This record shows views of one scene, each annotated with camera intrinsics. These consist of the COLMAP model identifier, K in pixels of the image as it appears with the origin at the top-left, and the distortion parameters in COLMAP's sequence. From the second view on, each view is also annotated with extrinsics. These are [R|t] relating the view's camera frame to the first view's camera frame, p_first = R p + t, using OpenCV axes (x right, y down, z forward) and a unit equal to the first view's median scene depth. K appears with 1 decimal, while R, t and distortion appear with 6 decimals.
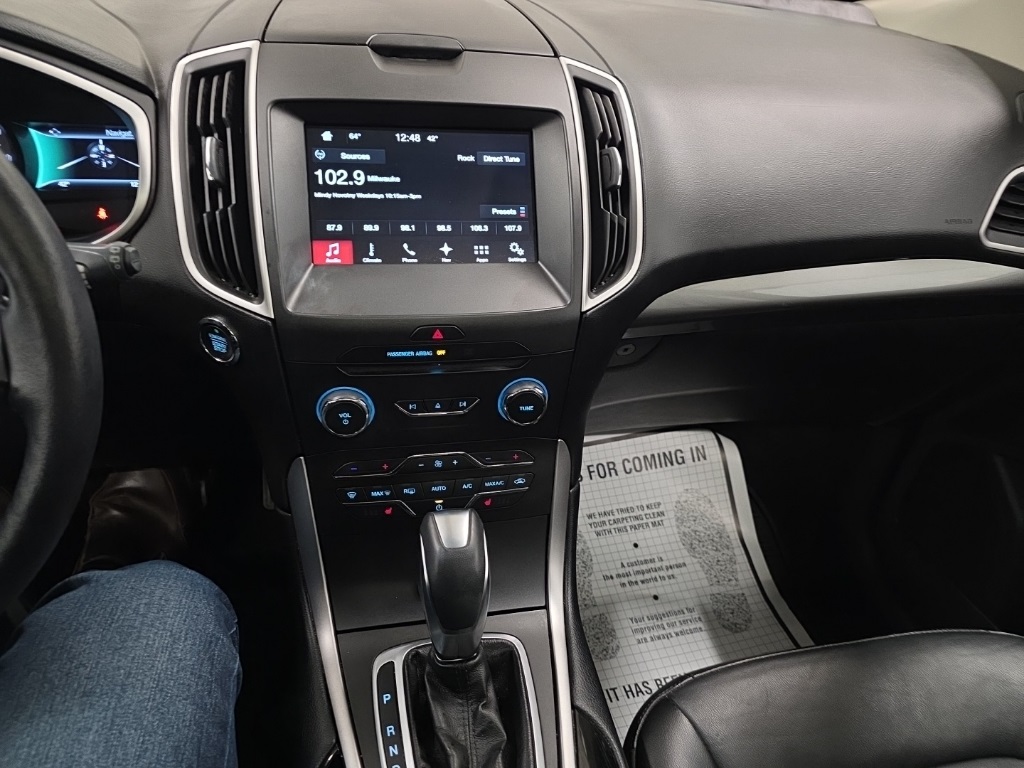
lens RADIAL K [[706.4, 0, 512.0], [0, 706.4, 384.0], [0, 0, 1]] dist [0.075423, -0.003619]
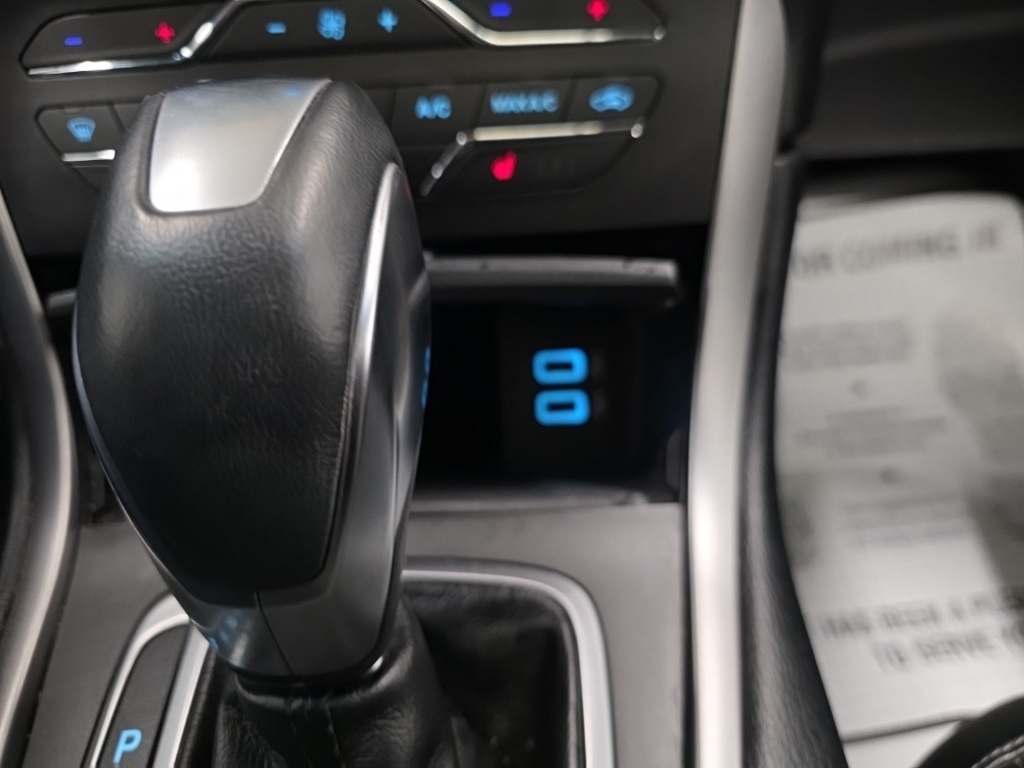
lens RADIAL K [[691.0, 0, 512.0], [0, 691.0, 384.0], [0, 0, 1]] dist [-0.030718, -0.000992]
pose [[0.973029, 0.034108, -0.228148, 0.043091], [0.008740, 0.982848, 0.184212, 0.211359], [0.230518, -0.181237, 0.956041, 0.714070]]
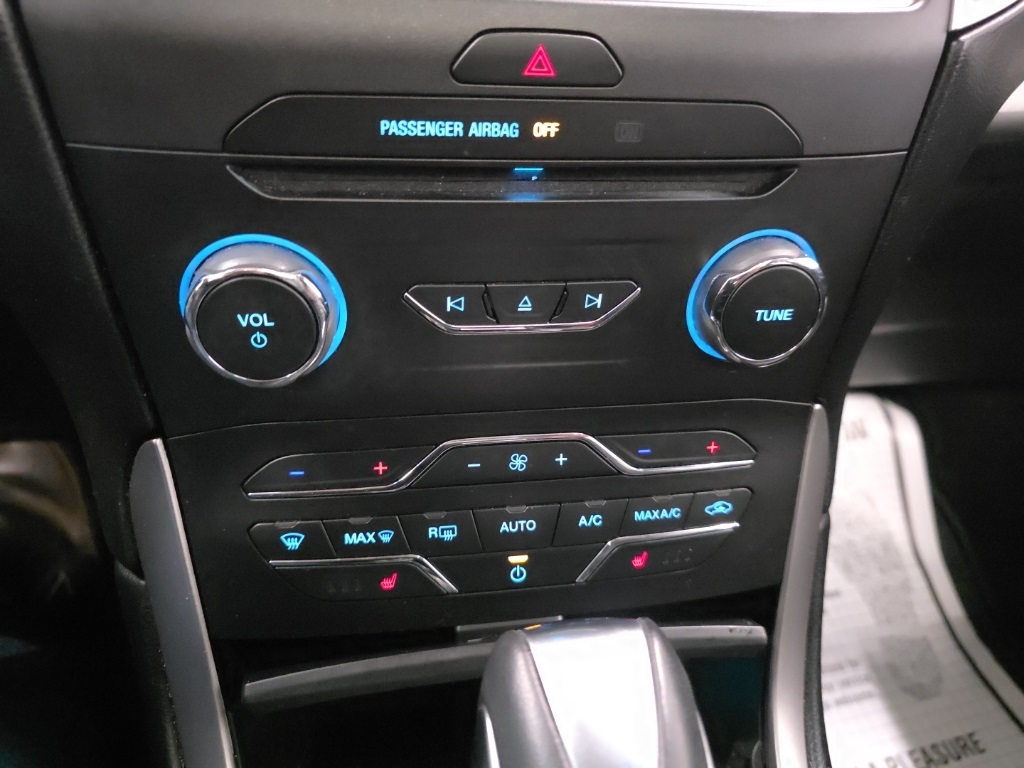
lens RADIAL K [[690.4, 0, 503.9], [0, 690.4, 385.9], [0, 0, 1]] dist [0.020339, -0.003601]
pose [[0.999156, 0.014967, -0.038254, -0.099131], [-0.013106, 0.998740, 0.048451, 0.053886], [0.038931, -0.047908, 0.998093, 0.635433]]
